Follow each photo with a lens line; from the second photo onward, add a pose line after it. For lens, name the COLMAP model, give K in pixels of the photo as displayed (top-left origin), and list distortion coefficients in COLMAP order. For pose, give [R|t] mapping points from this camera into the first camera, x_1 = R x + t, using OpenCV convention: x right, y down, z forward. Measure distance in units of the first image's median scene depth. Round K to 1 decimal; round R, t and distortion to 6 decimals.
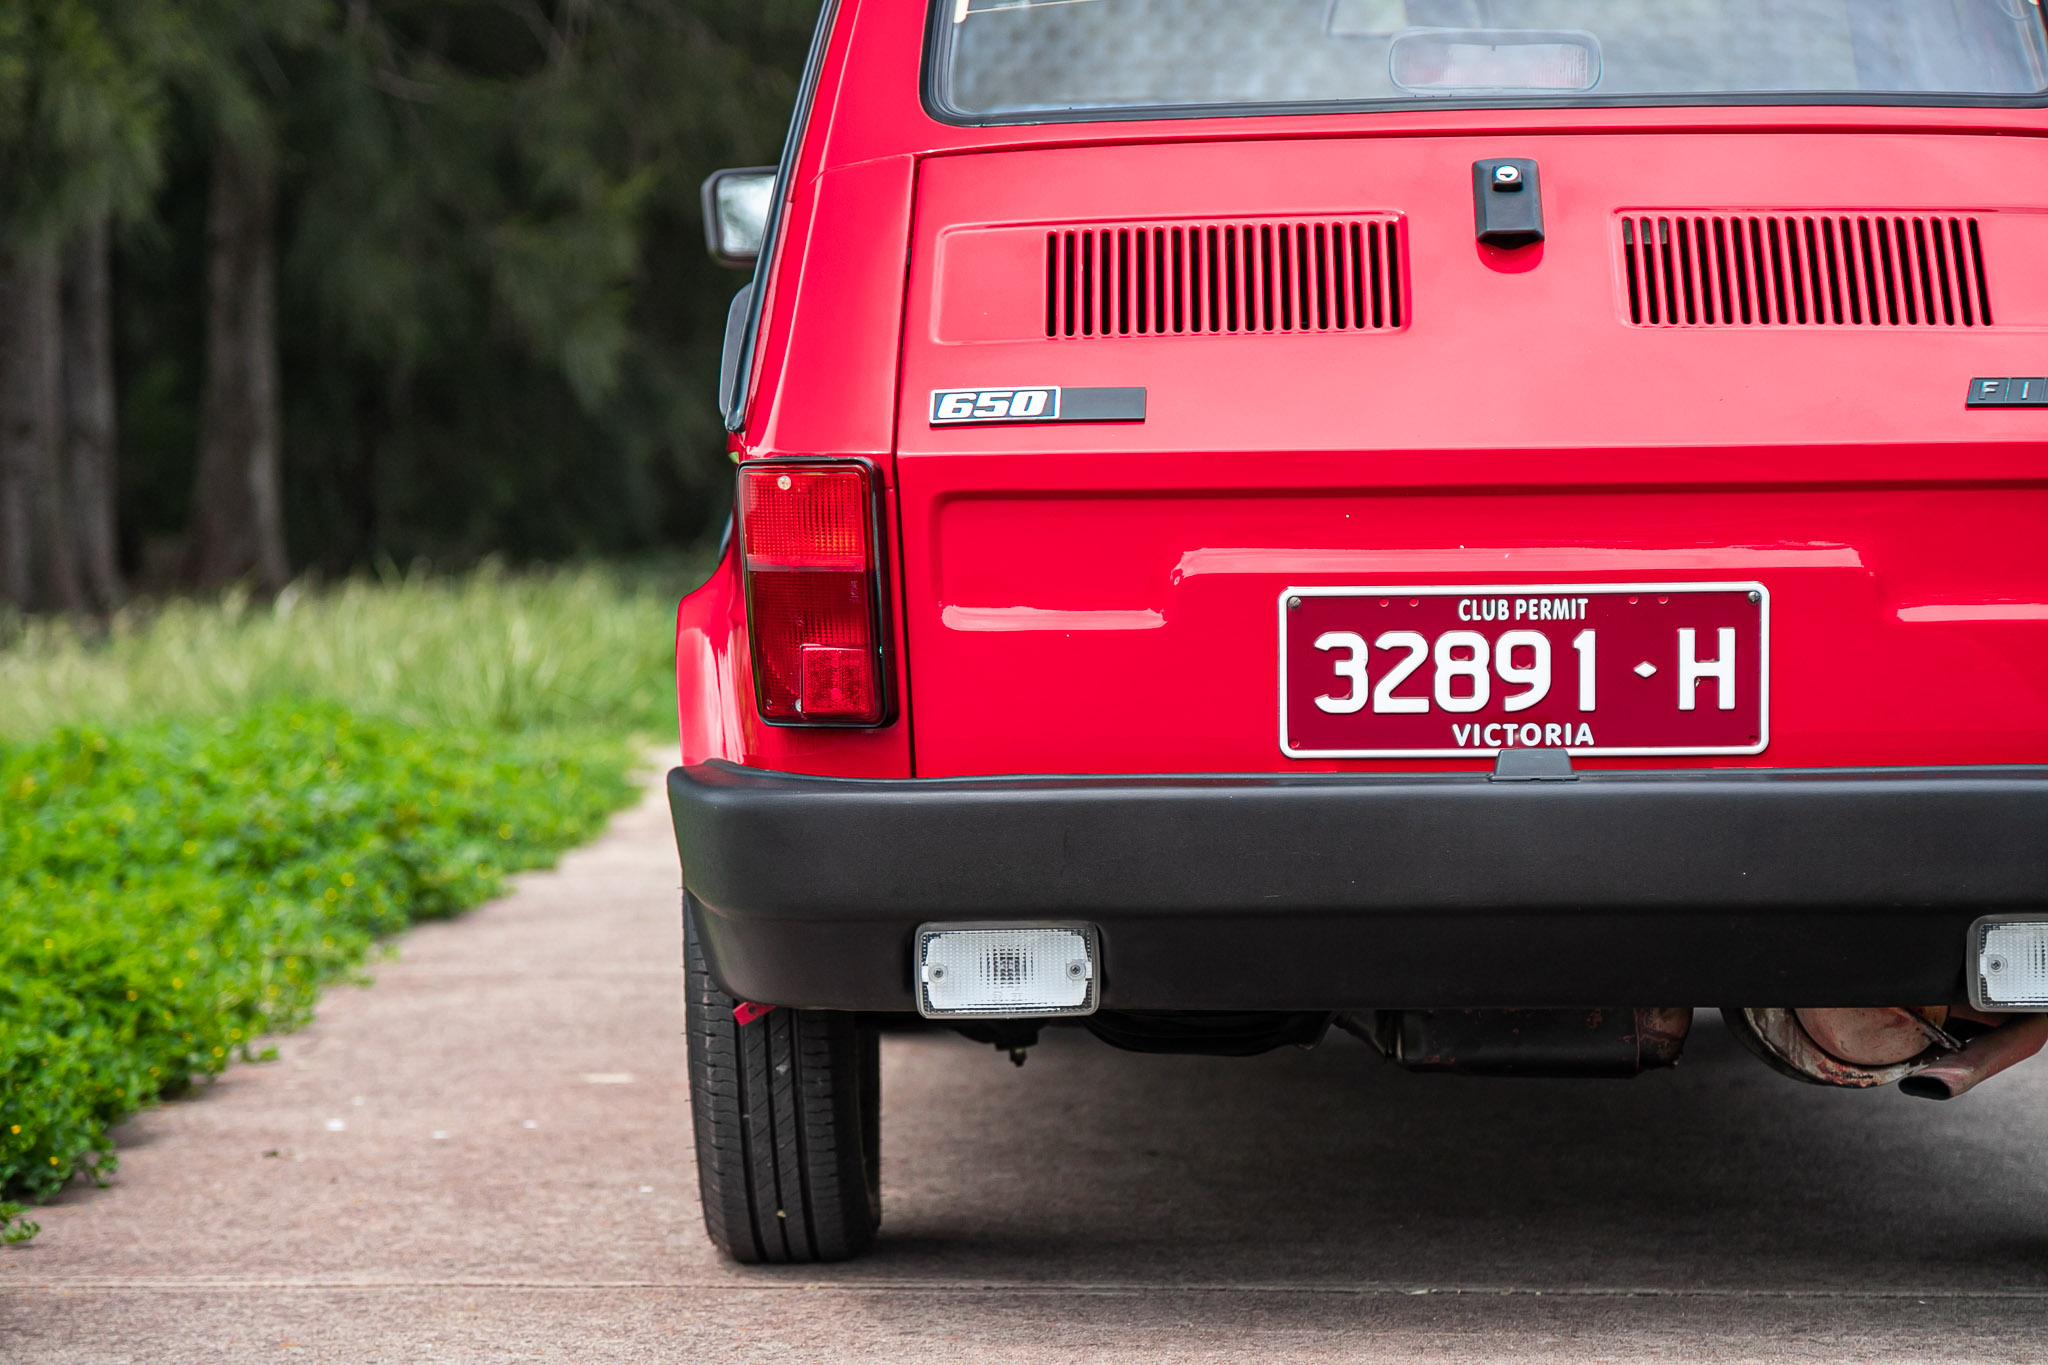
lens RADIAL K [[6190.1, 0, 1023.4], [0, 6190.1, 682.4], [0, 0, 1]] dist [0.385854, -0.050046]
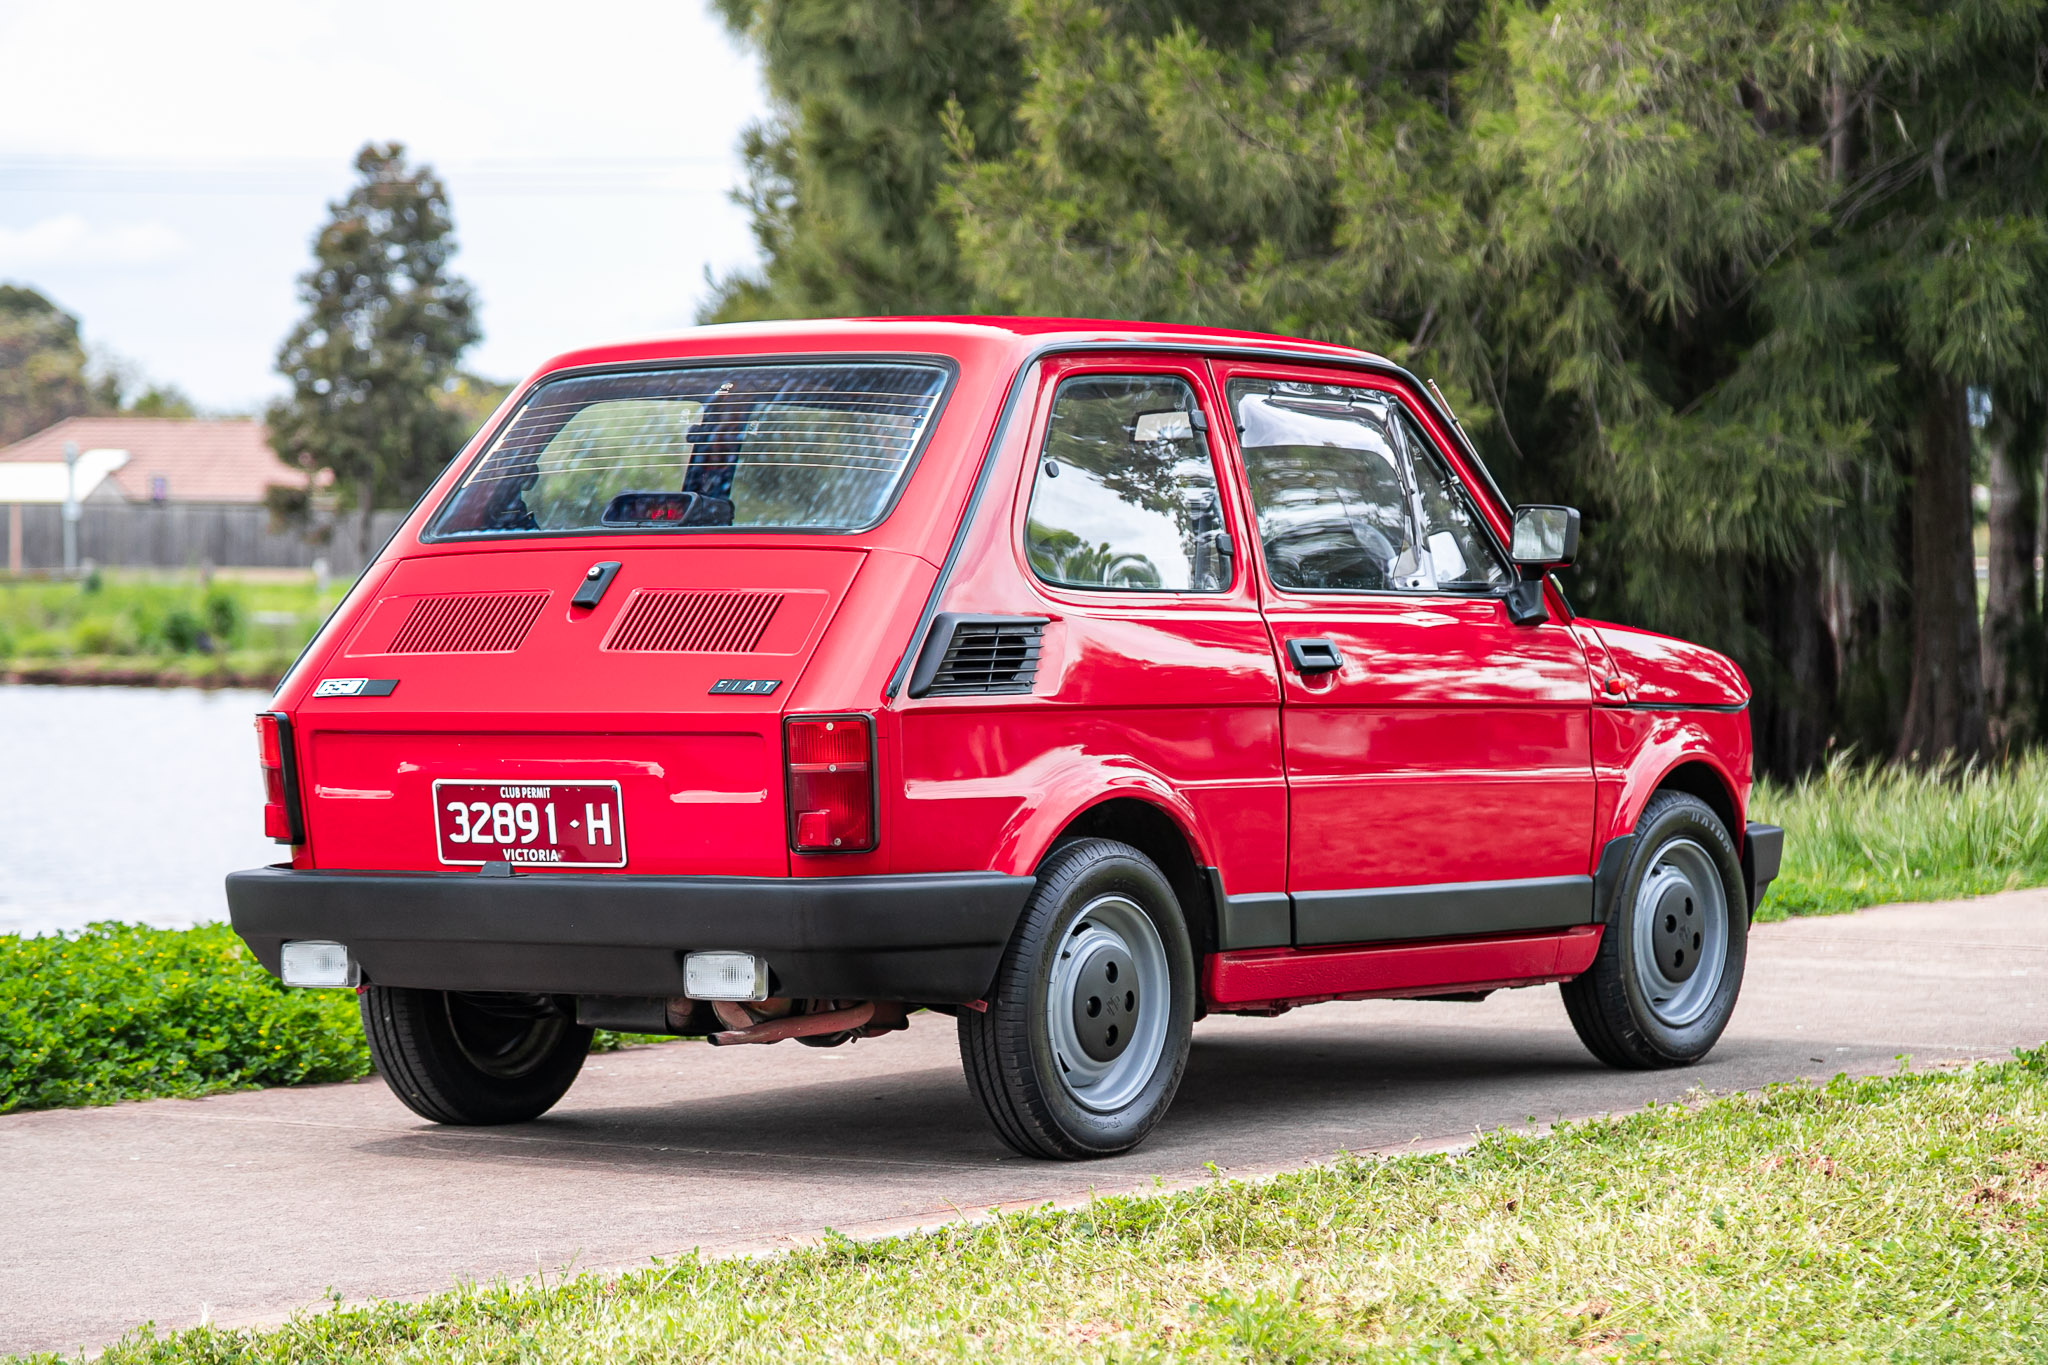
lens RADIAL K [[5981.1, 0, 1027.8], [0, 5981.1, 678.1], [0, 0, 1]] dist [1.937430, -0.148138]
pose [[0.819930, 0.010597, -0.572366, 1.326819], [-0.018477, 0.999798, -0.007957, -0.035918], [0.572166, 0.017100, 0.819959, -0.511066]]
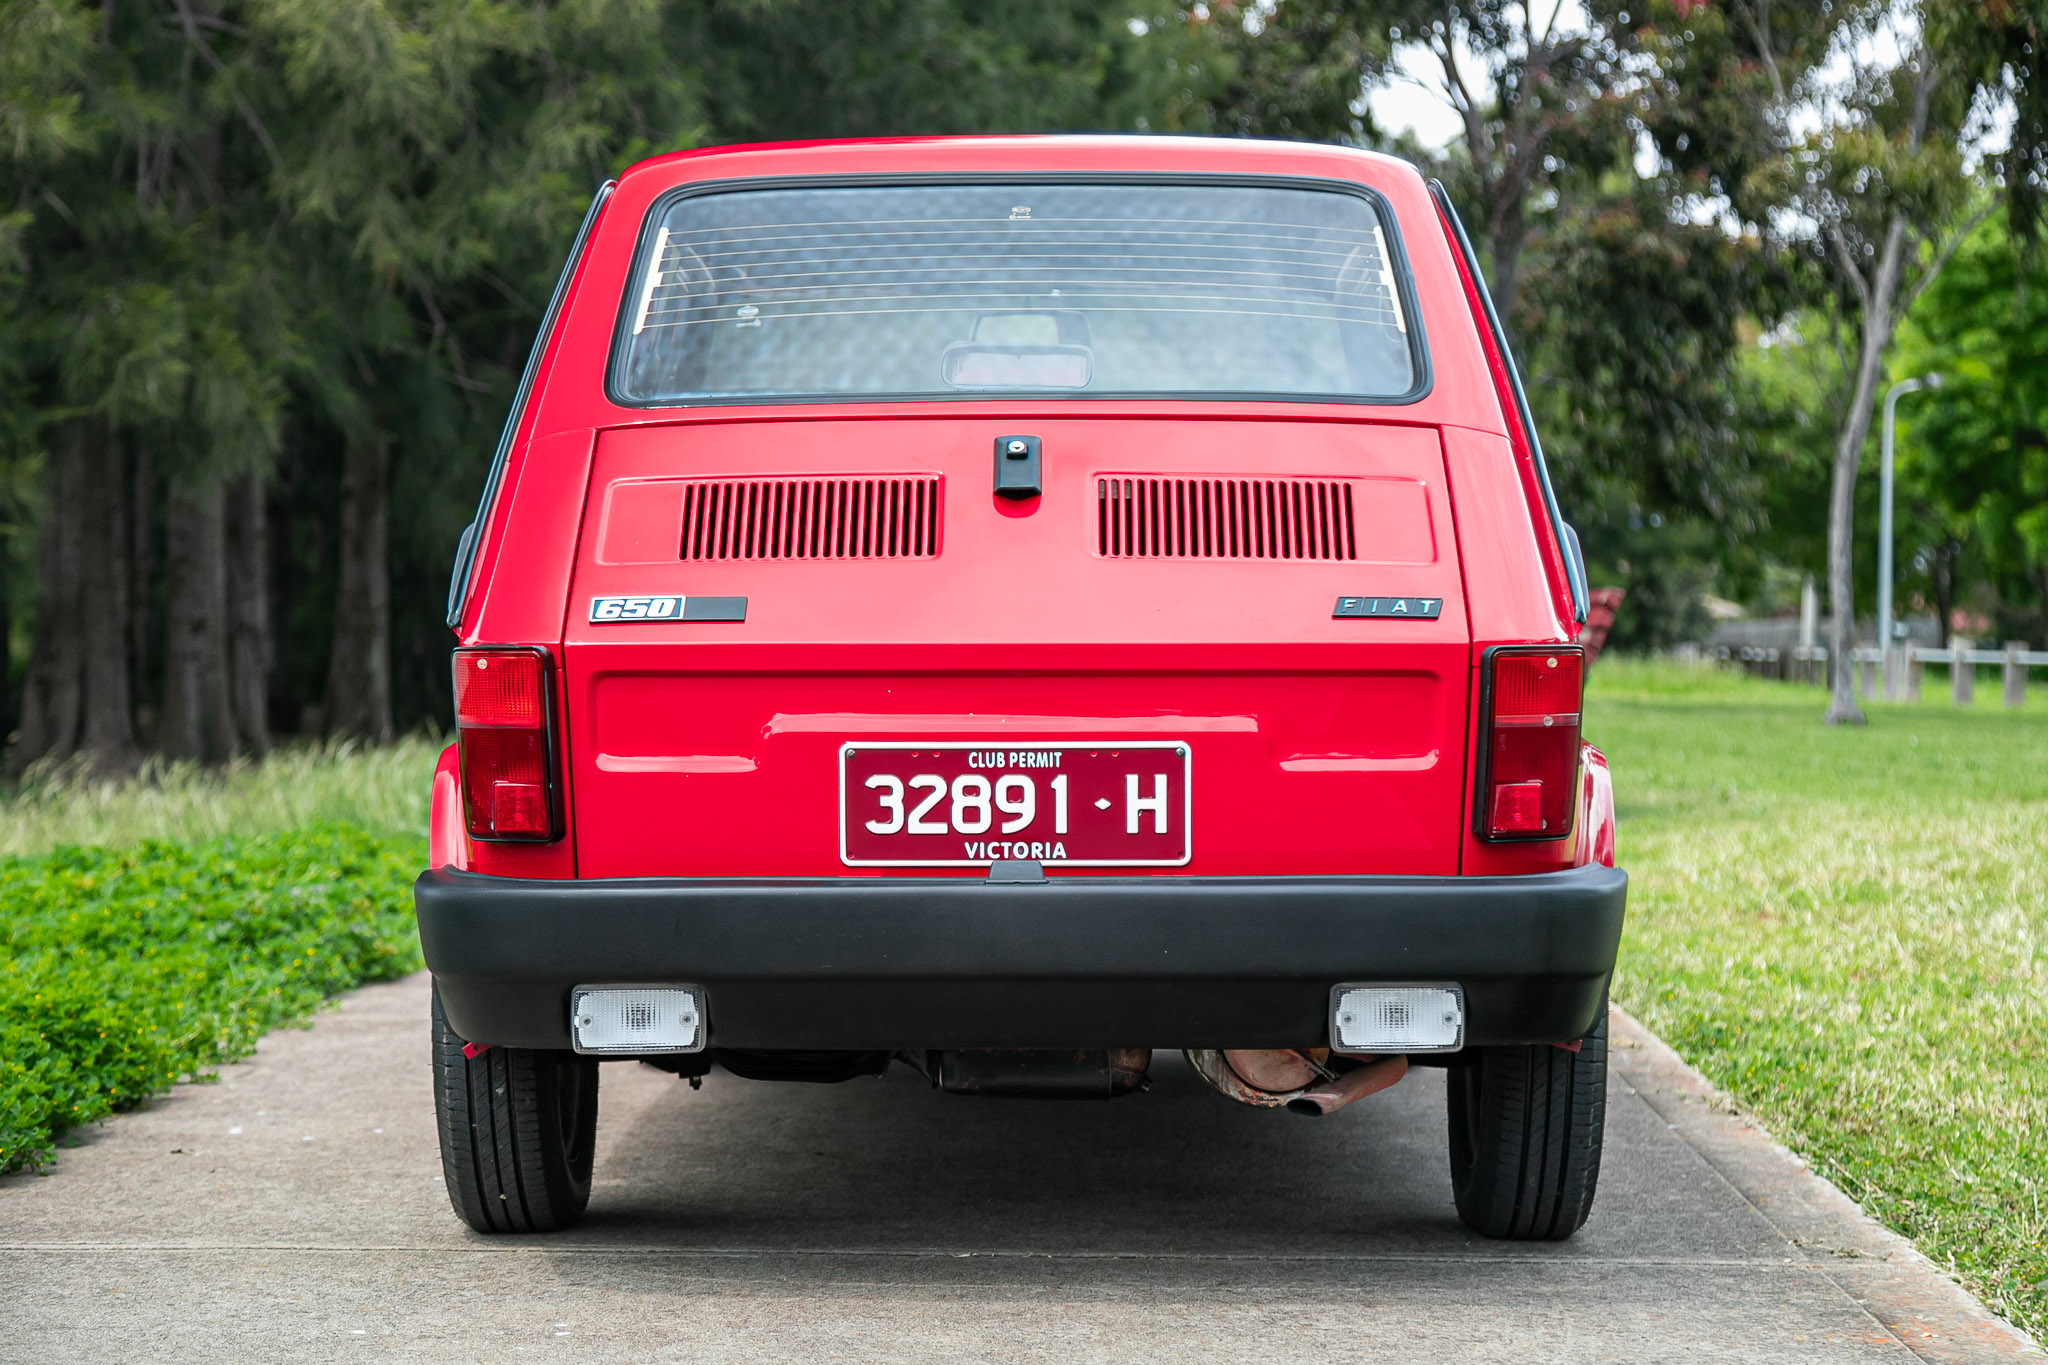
lens RADIAL K [[4453.6, 0, 1023.0], [0, 4453.6, 679.1], [0, 0, 1]] dist [0.271017, -0.226137]
pose [[0.999965, 0.008085, 0.002258, 0.079440], [-0.008013, 0.999504, -0.030462, 0.000525], [-0.002503, 0.030442, 0.999533, 0.006197]]
